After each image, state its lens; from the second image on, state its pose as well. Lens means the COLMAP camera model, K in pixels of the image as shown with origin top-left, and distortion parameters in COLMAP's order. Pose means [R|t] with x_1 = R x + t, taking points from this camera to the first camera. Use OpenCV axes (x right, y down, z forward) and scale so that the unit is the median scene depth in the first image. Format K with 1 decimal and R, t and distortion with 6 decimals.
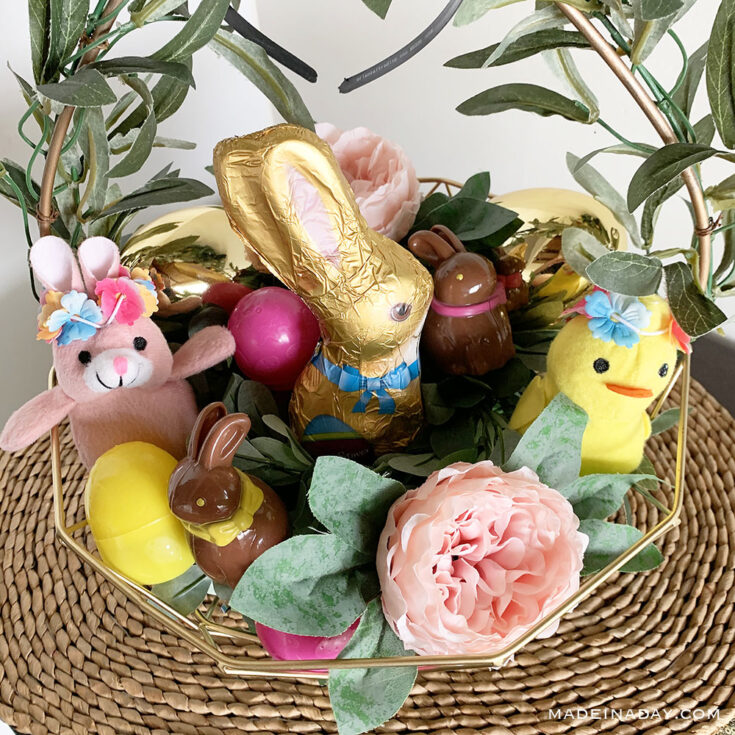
lens RADIAL K [[759.4, 0, 373.2], [0, 759.4, 367.5], [0, 0, 1]] dist [0.006378, -0.025902]
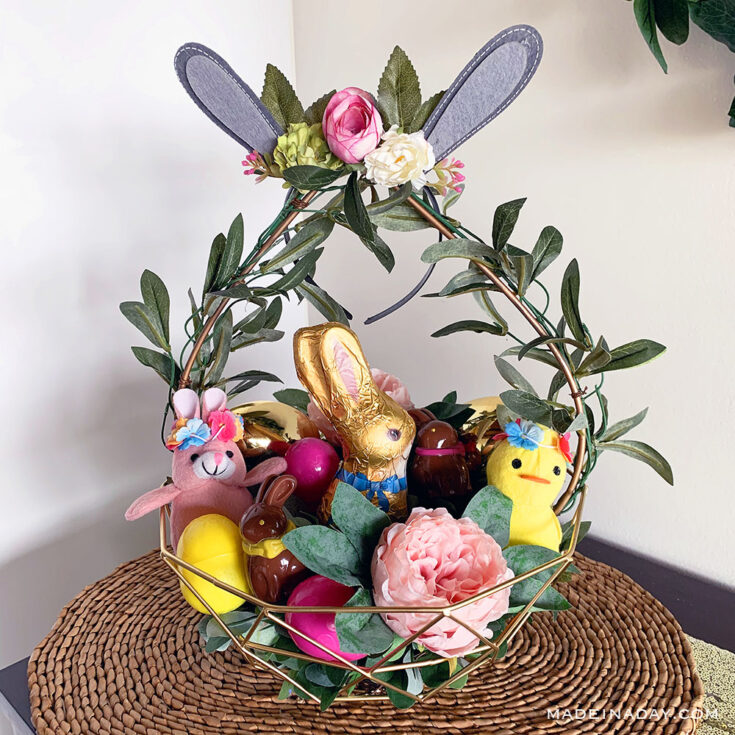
lens RADIAL K [[759.4, 0, 373.2], [0, 759.4, 367.5], [0, 0, 1]] dist [0.006378, -0.025902]
pose [[0.998618, 0.041676, -0.032025, 0.029363], [-0.052079, 0.866803, -0.495924, 0.478795], [0.007091, 0.496906, 0.867775, -0.379839]]
